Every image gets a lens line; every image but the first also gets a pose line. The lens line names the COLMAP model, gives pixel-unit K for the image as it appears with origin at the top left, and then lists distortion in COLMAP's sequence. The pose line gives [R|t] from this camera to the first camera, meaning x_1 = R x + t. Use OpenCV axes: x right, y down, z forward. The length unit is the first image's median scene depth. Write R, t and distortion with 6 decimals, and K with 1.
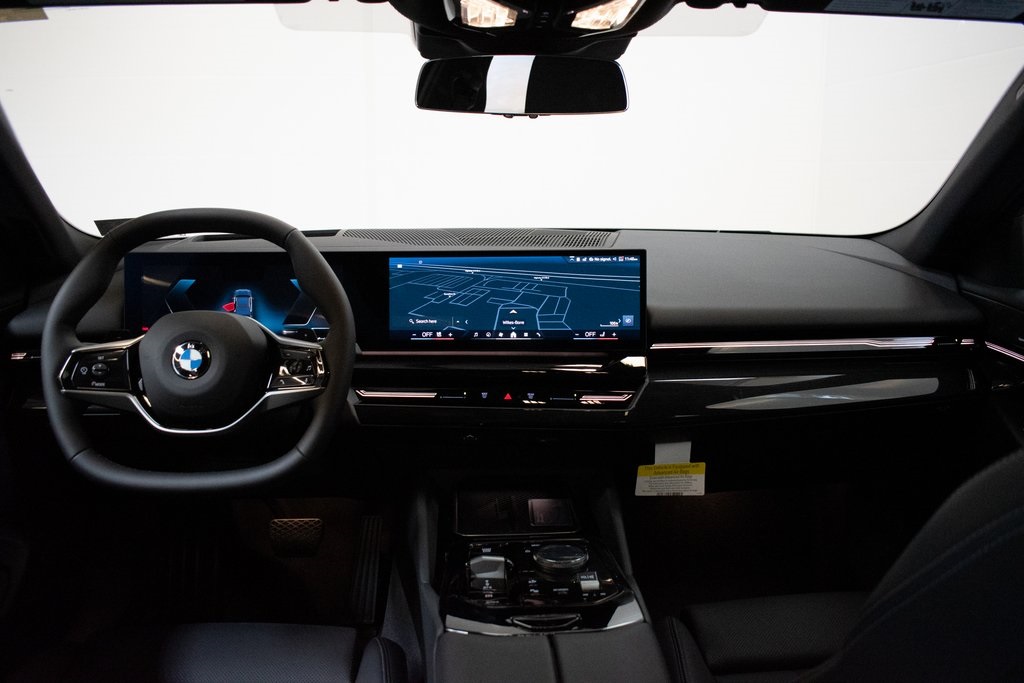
lens RADIAL K [[801.7, 0, 512.1], [0, 801.7, 337.6], [0, 0, 1]] dist [-0.093075, 0.022385]
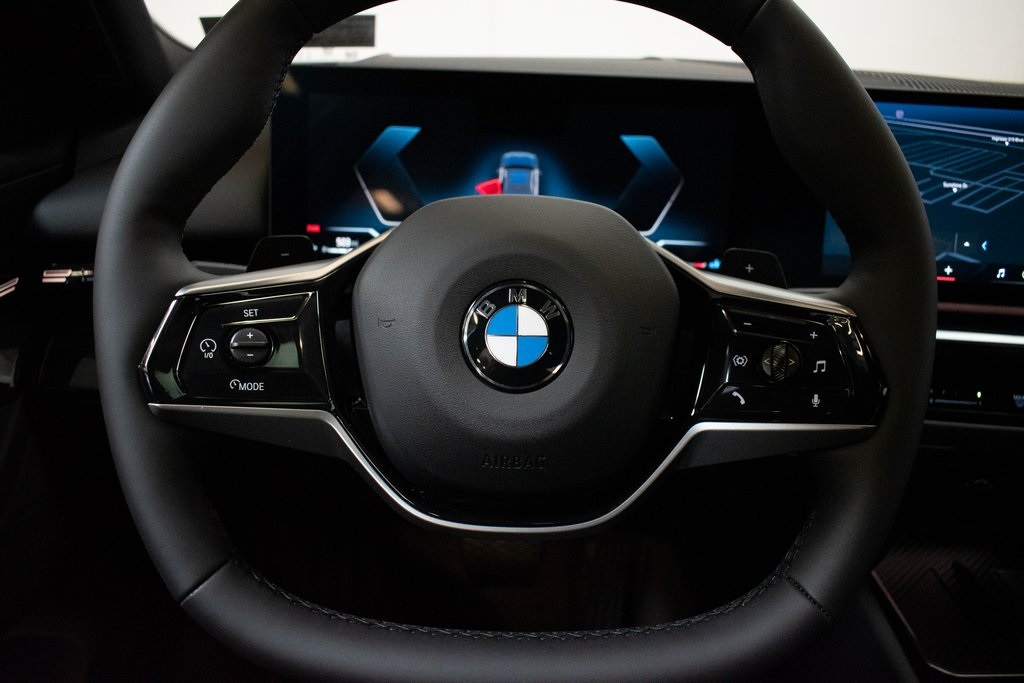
lens RADIAL K [[801.7, 0, 512.3], [0, 801.7, 345.8], [0, 0, 1]] dist [-0.093075, 0.022385]
pose [[0.996901, 0.049803, -0.060898, -0.376543], [-0.040731, 0.989019, 0.142066, -0.017745], [0.067305, -0.139145, 0.987982, 0.630007]]
